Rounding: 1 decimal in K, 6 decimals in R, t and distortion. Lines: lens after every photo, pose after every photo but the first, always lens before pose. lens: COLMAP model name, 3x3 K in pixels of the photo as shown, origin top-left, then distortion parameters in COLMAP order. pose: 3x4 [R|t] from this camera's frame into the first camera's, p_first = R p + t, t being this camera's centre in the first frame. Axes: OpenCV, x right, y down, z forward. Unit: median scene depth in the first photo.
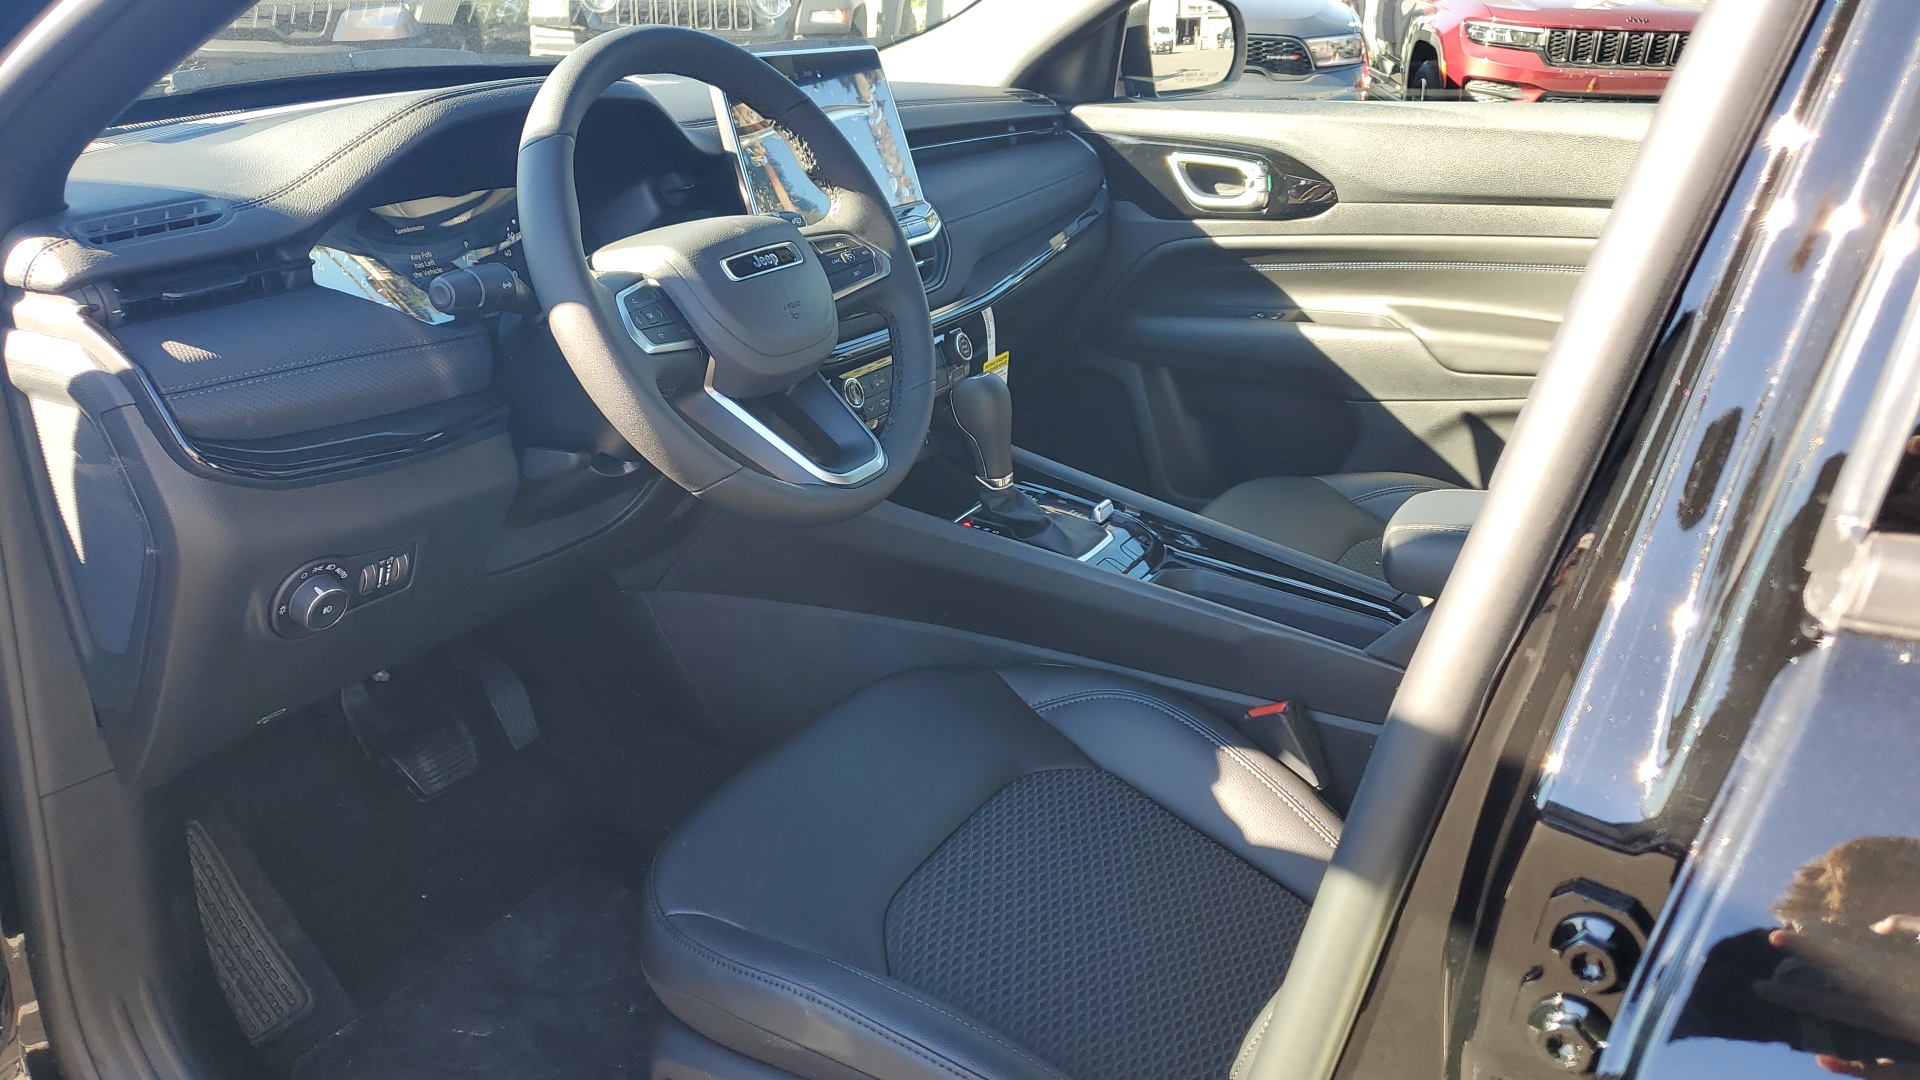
lens RADIAL K [[1506.1, 0, 960.0], [0, 1506.1, 540.0], [0, 0, 1]] dist [-0.003660, -0.001652]
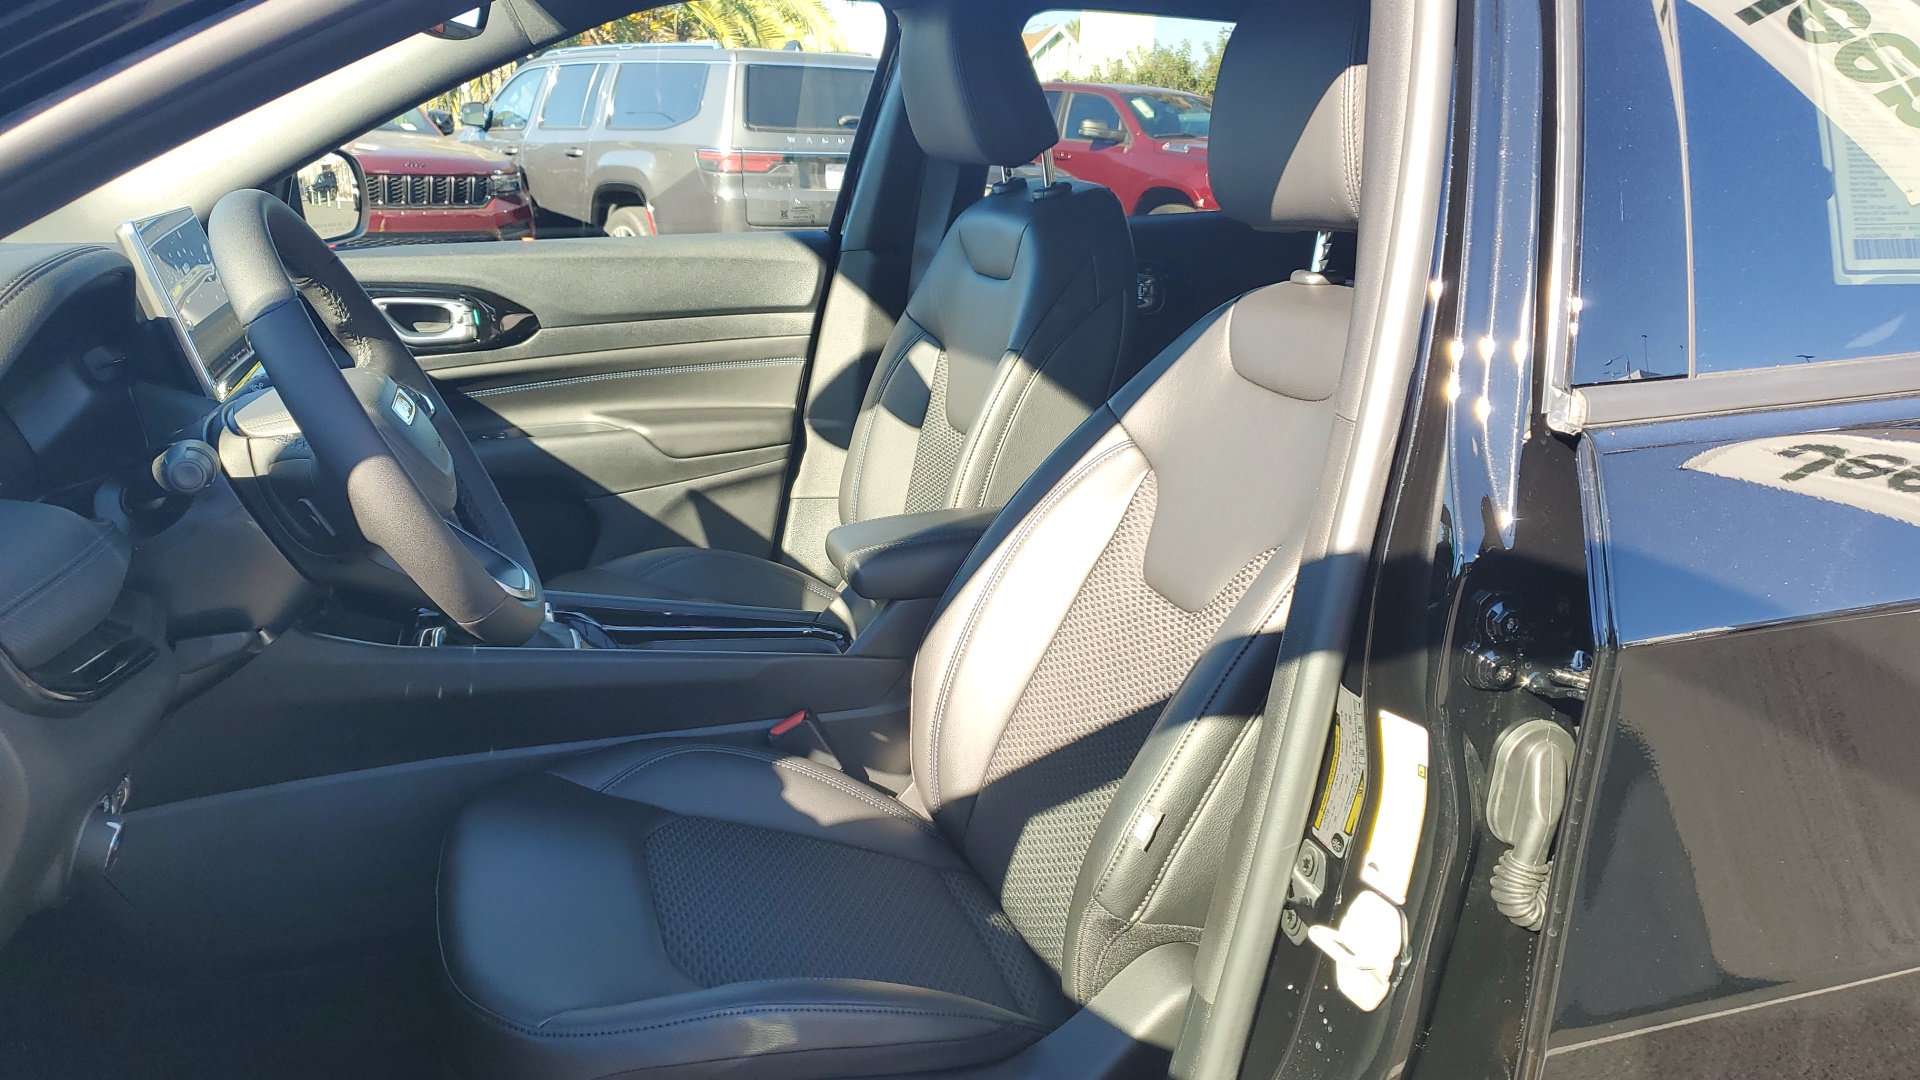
lens RADIAL K [[1506.1, 0, 960.0], [0, 1506.1, 540.0], [0, 0, 1]] dist [-0.003660, -0.001652]
pose [[0.691984, -0.180815, 0.698902, -0.344802], [0.241212, 0.970395, 0.012230, -0.009174], [-0.680423, 0.160121, 0.715113, 0.007117]]
